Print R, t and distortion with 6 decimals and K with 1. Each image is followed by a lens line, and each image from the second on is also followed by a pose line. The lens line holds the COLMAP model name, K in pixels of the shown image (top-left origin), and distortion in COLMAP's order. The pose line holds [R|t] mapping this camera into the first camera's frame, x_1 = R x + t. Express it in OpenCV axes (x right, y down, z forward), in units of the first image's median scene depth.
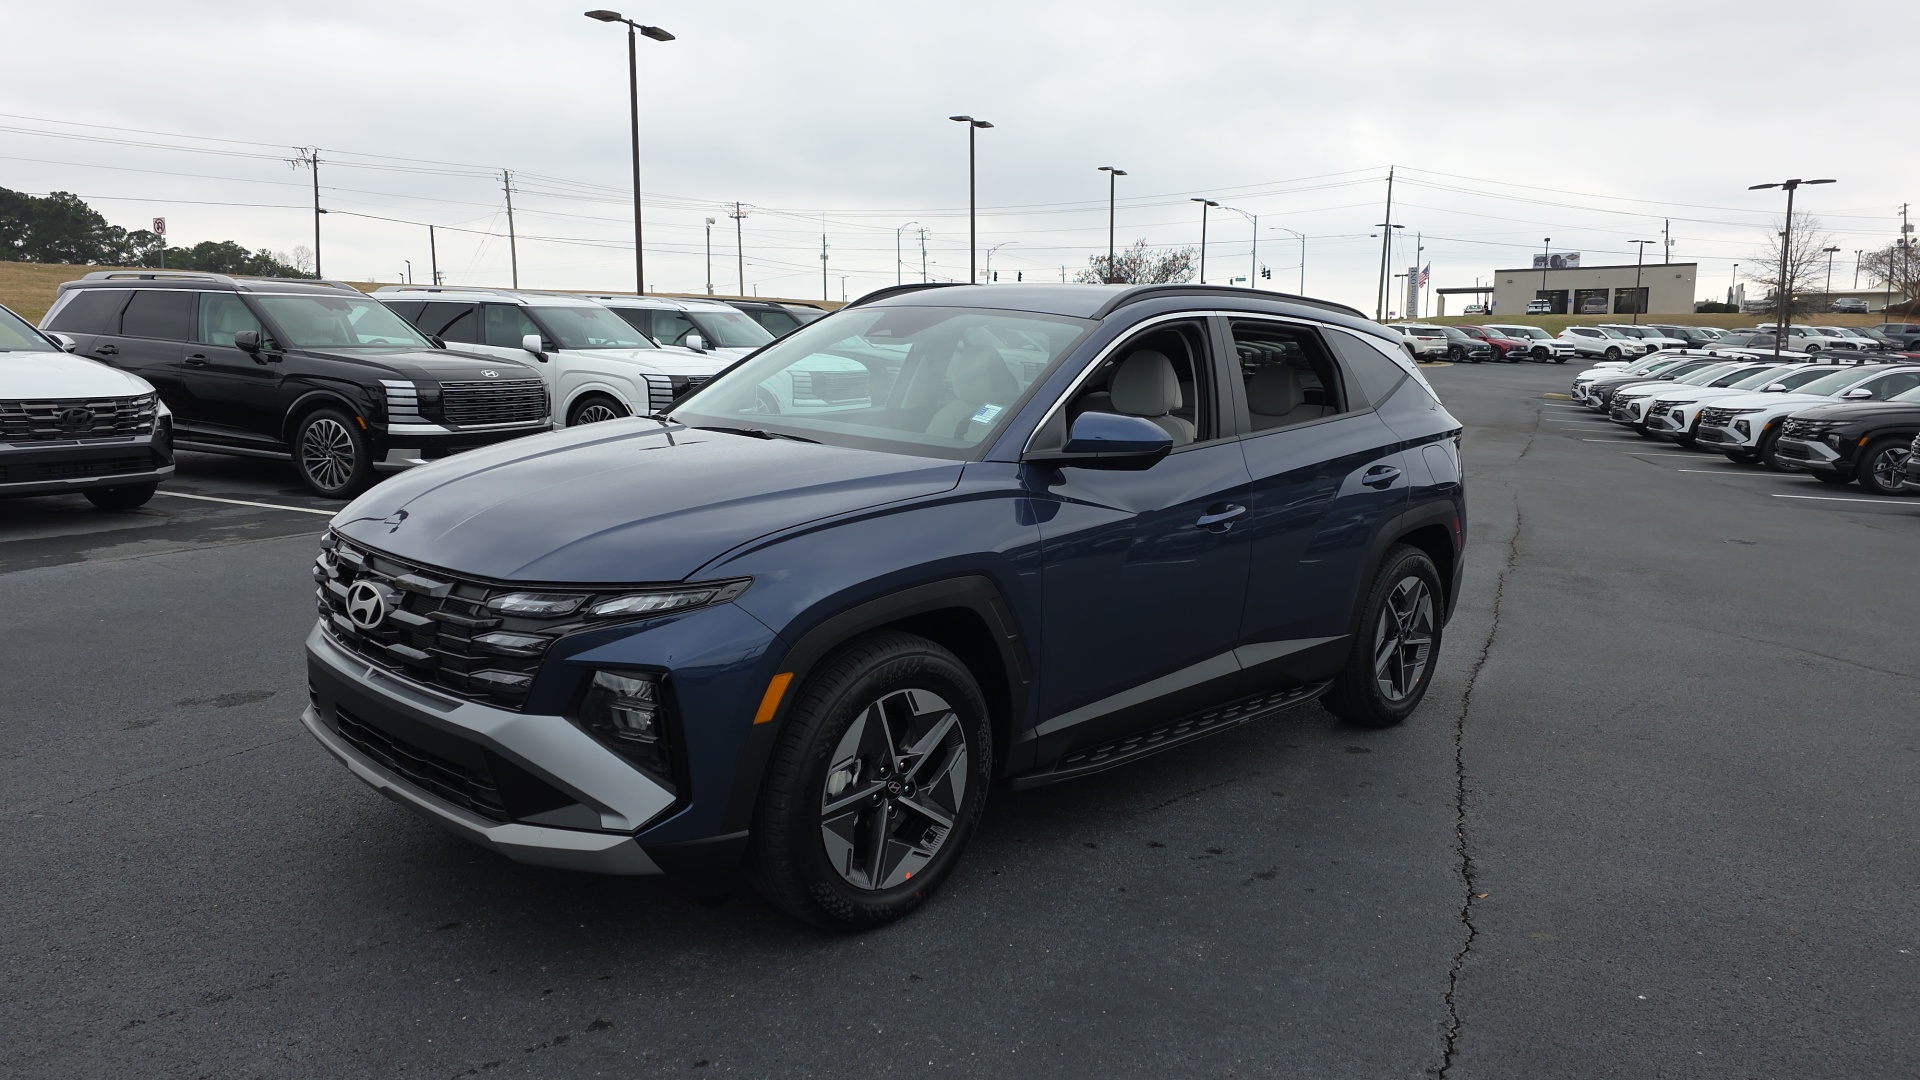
lens RADIAL K [[1301.7, 0, 939.4], [0, 1301.7, 549.5], [0, 0, 1]] dist [0.081869, -0.075420]
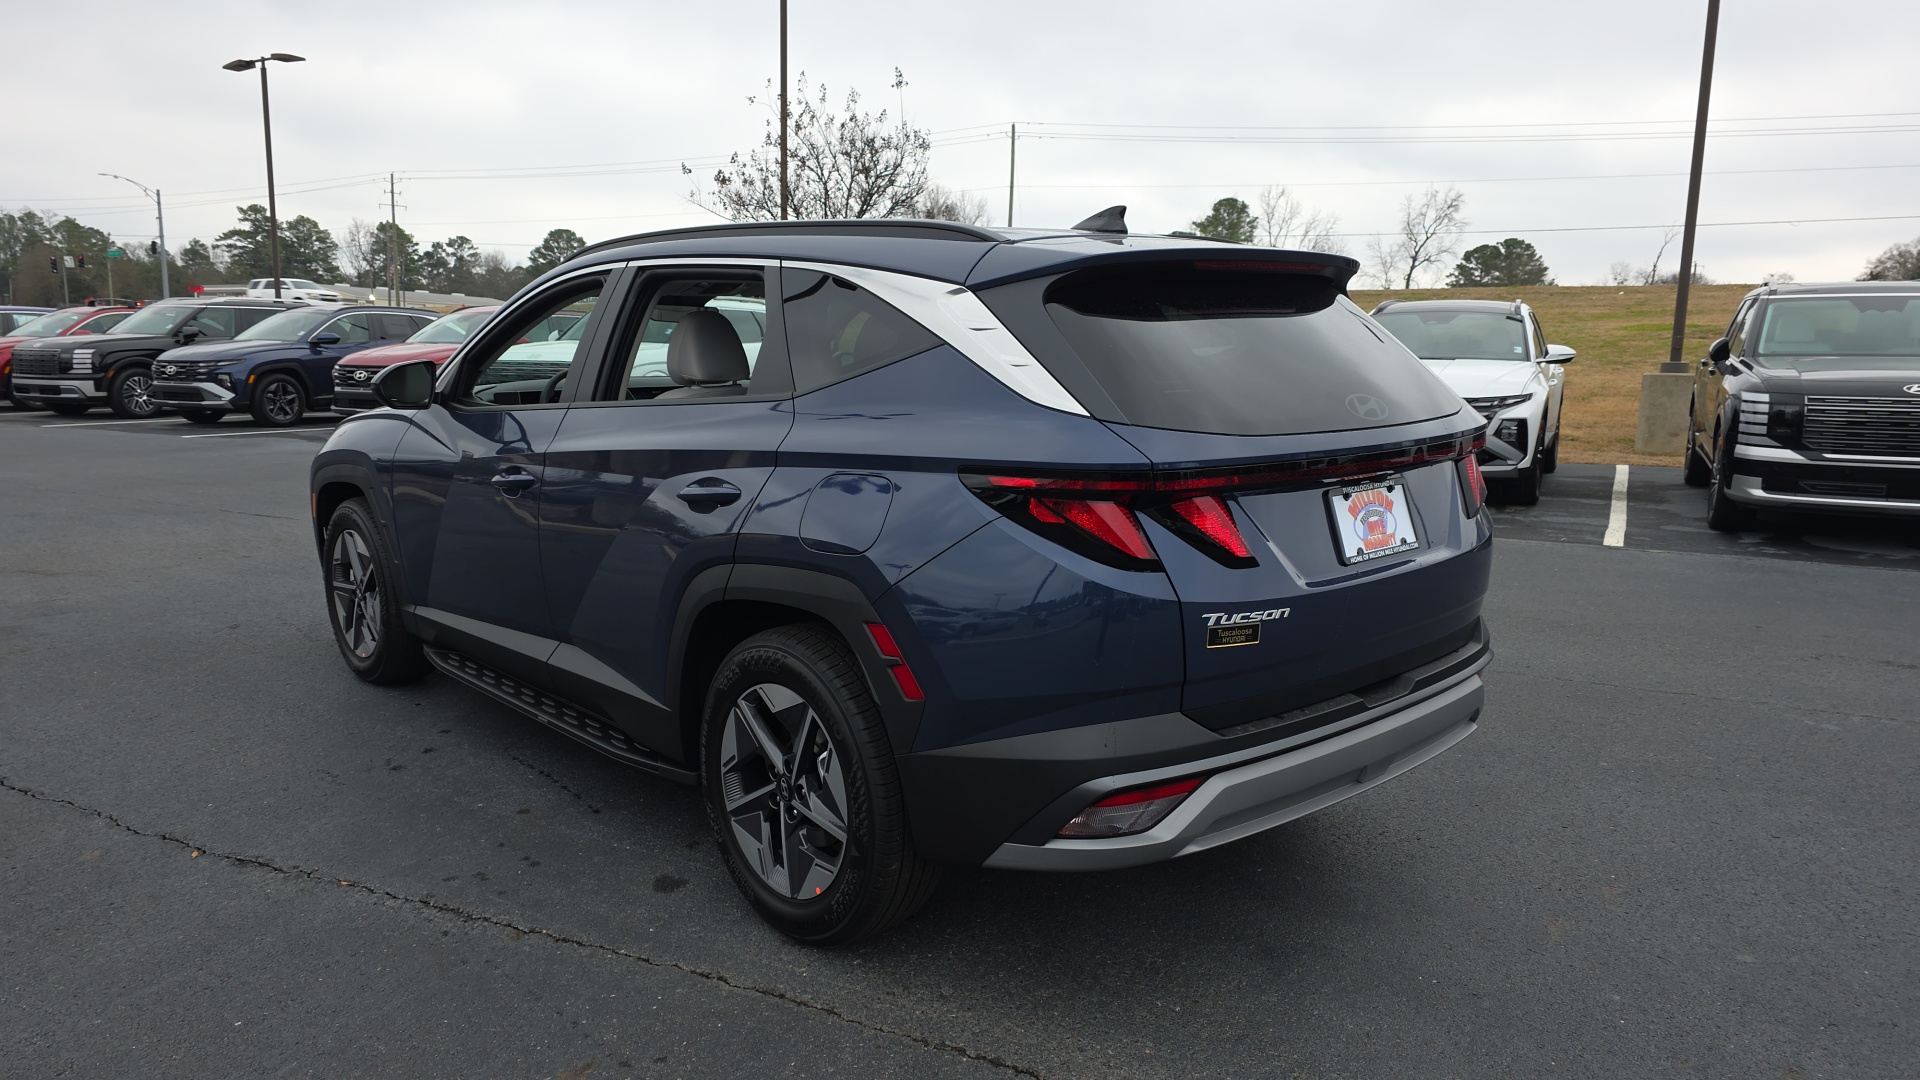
lens RADIAL K [[1312.3, 0, 924.6], [0, 1312.3, 545.6], [0, 0, 1]] dist [0.054764, -0.053570]
pose [[-0.079297, 0.132984, -0.987941, 0.972339], [-0.167459, 0.975201, 0.144710, -0.142810], [0.982685, 0.176915, -0.055061, 1.149135]]
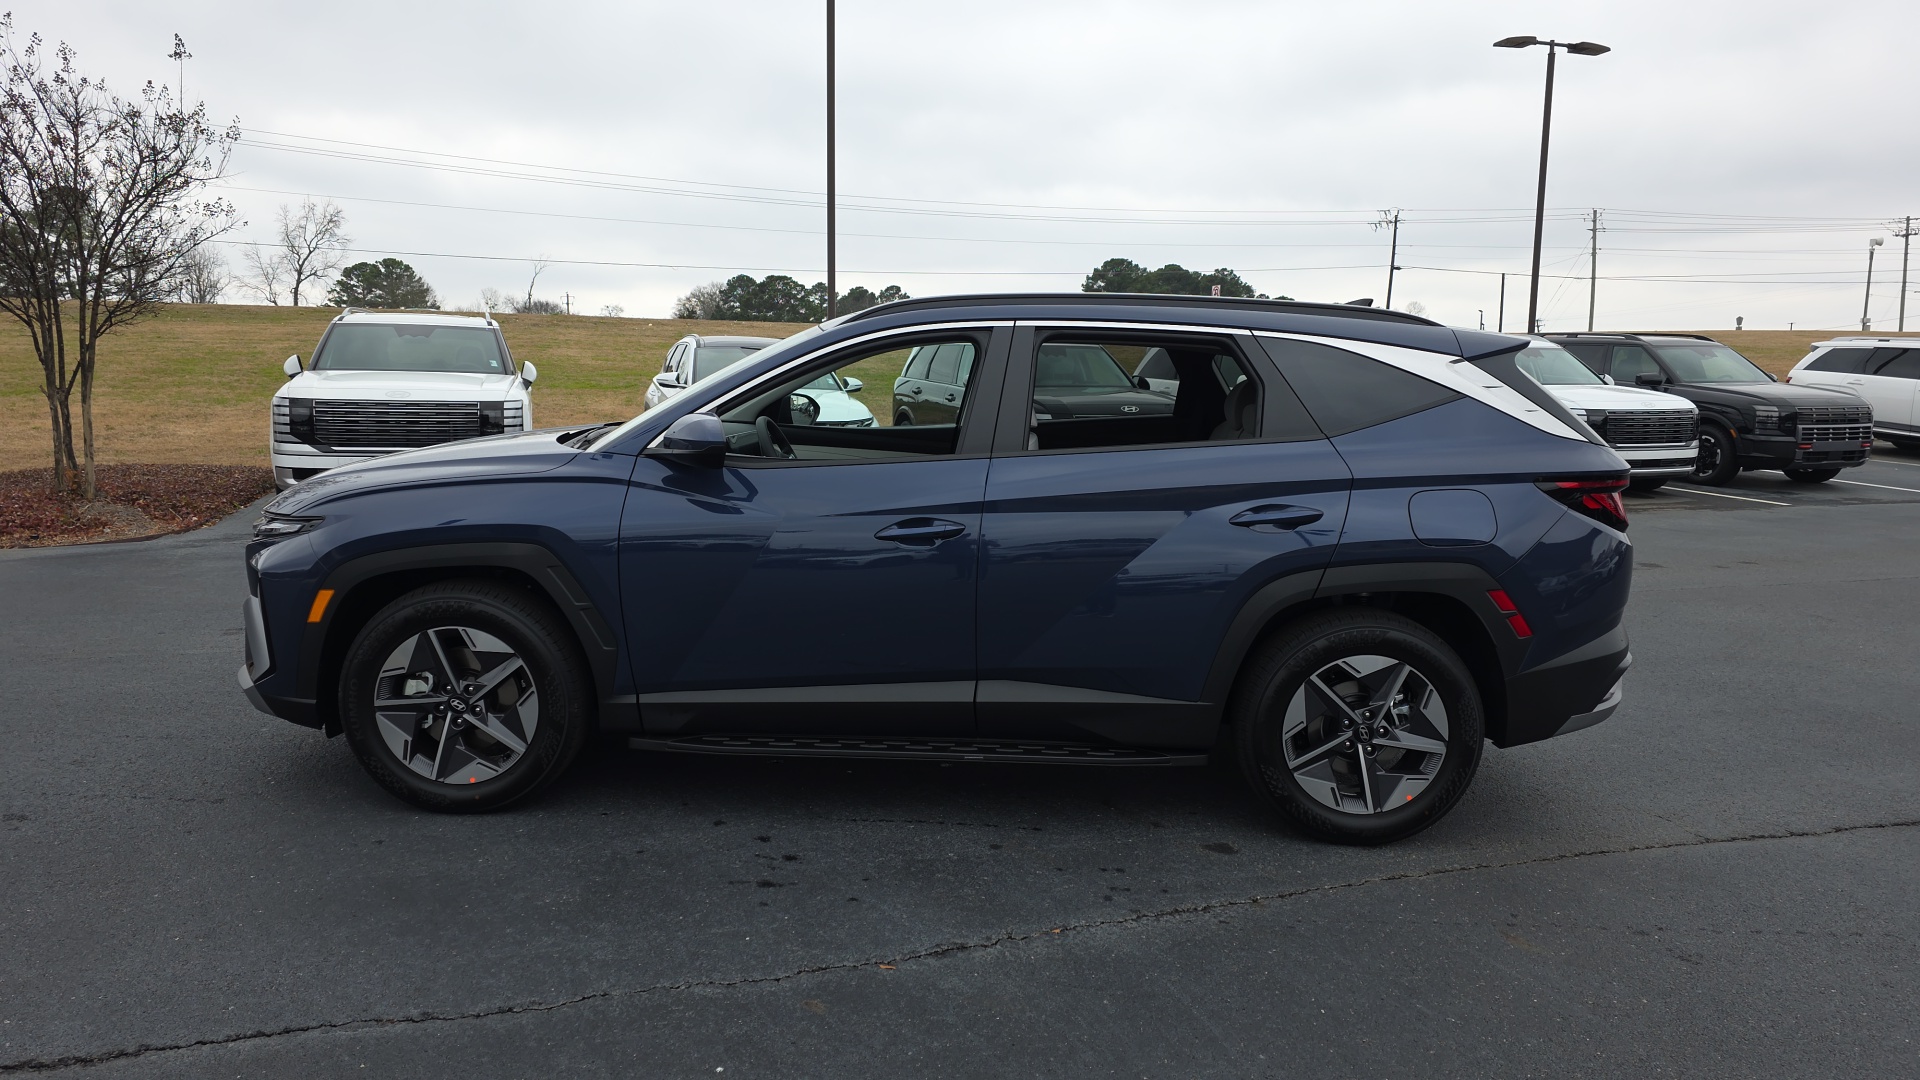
lens RADIAL K [[1301.7, 0, 939.4], [0, 1301.7, 549.5], [0, 0, 1]] dist [0.081869, -0.075420]
pose [[0.687922, 0.088464, -0.720373, 0.775978], [-0.115509, 0.993238, 0.011667, -0.021697], [0.716534, 0.075183, 0.693489, 0.294855]]
